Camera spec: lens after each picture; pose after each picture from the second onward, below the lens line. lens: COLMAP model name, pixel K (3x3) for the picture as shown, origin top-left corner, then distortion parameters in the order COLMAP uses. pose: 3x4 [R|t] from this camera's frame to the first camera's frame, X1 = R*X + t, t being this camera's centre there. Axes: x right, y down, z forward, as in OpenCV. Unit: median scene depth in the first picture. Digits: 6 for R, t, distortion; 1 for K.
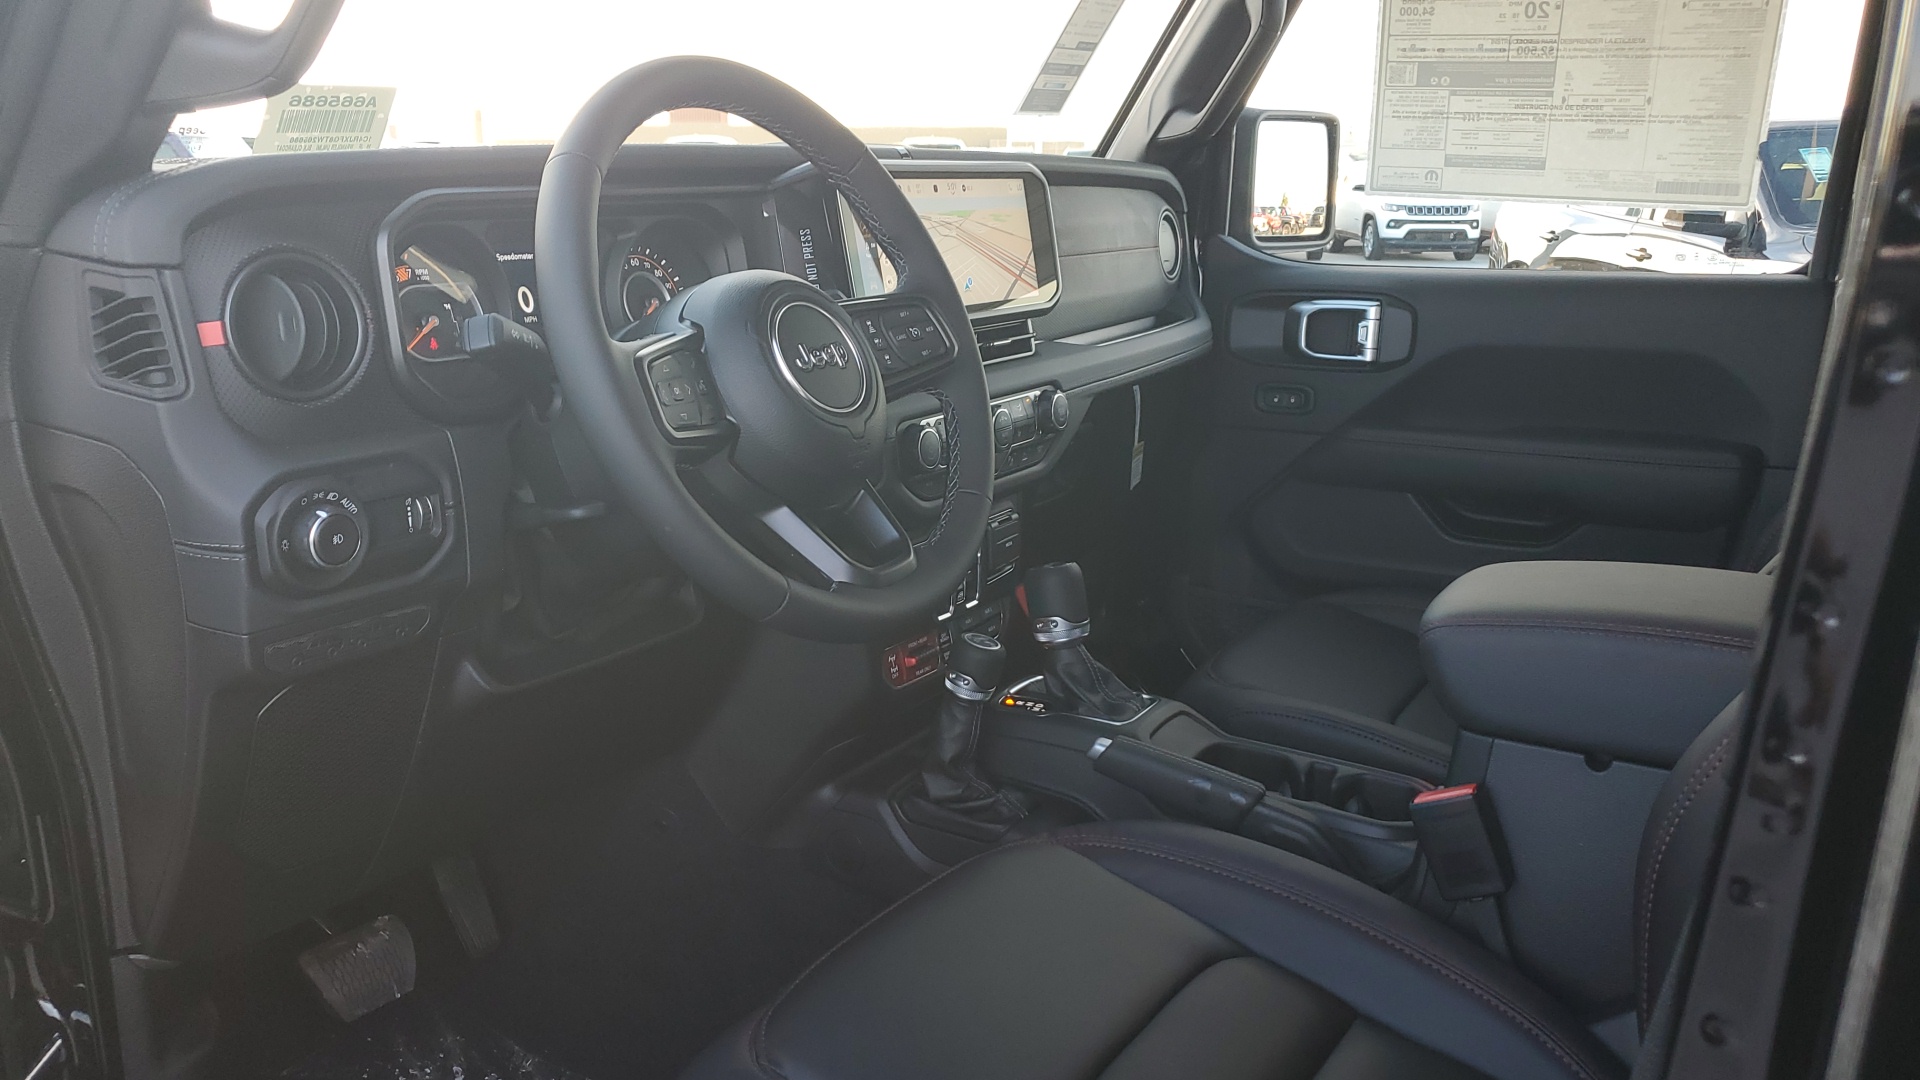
lens RADIAL K [[1522.3, 0, 995.4], [0, 1522.3, 515.3], [0, 0, 1]] dist [-0.004049, 0.061839]
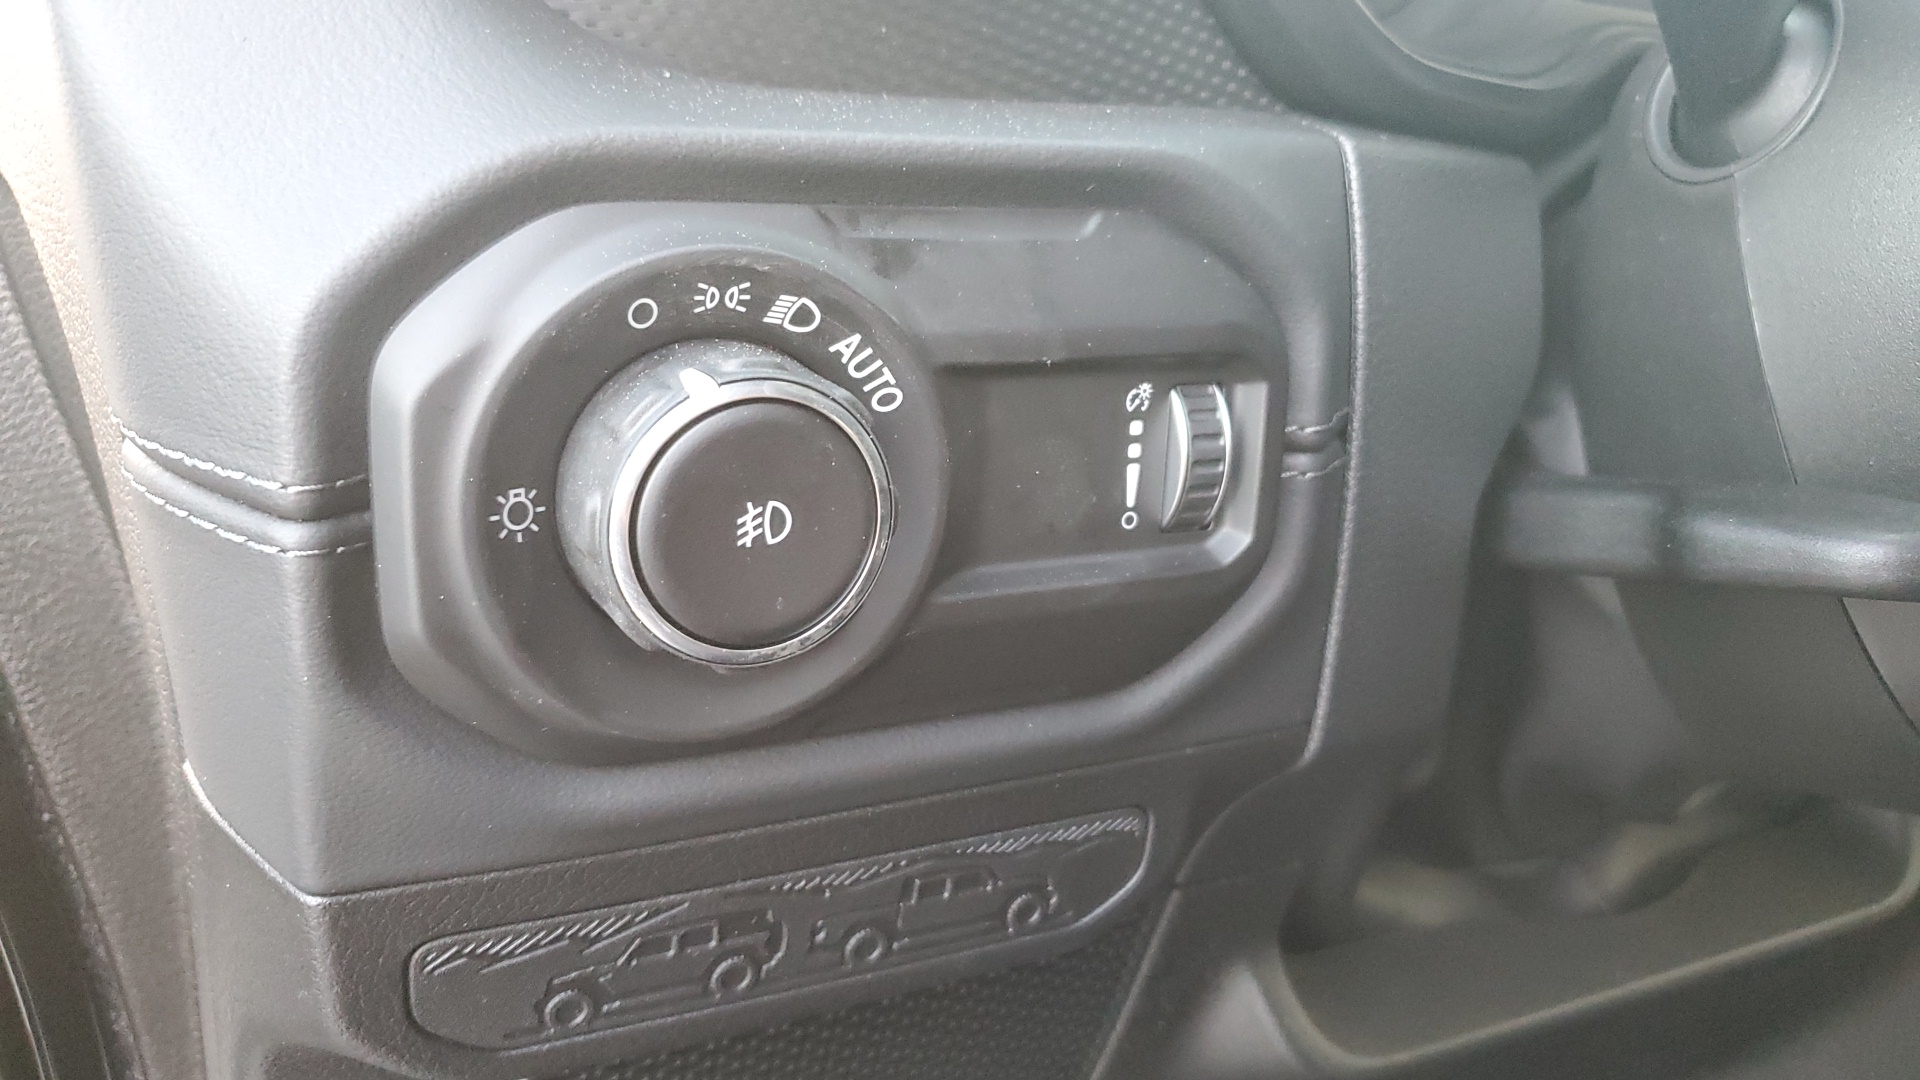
lens RADIAL K [[1491.0, 0, 962.7], [0, 1491.0, 523.8], [0, 0, 1]] dist [0.090493, -0.217161]
pose [[0.847819, 0.183622, -0.497479, -0.309547], [-0.163657, 0.982943, 0.083899, -0.004965], [0.504399, 0.010285, 0.863409, 0.839147]]
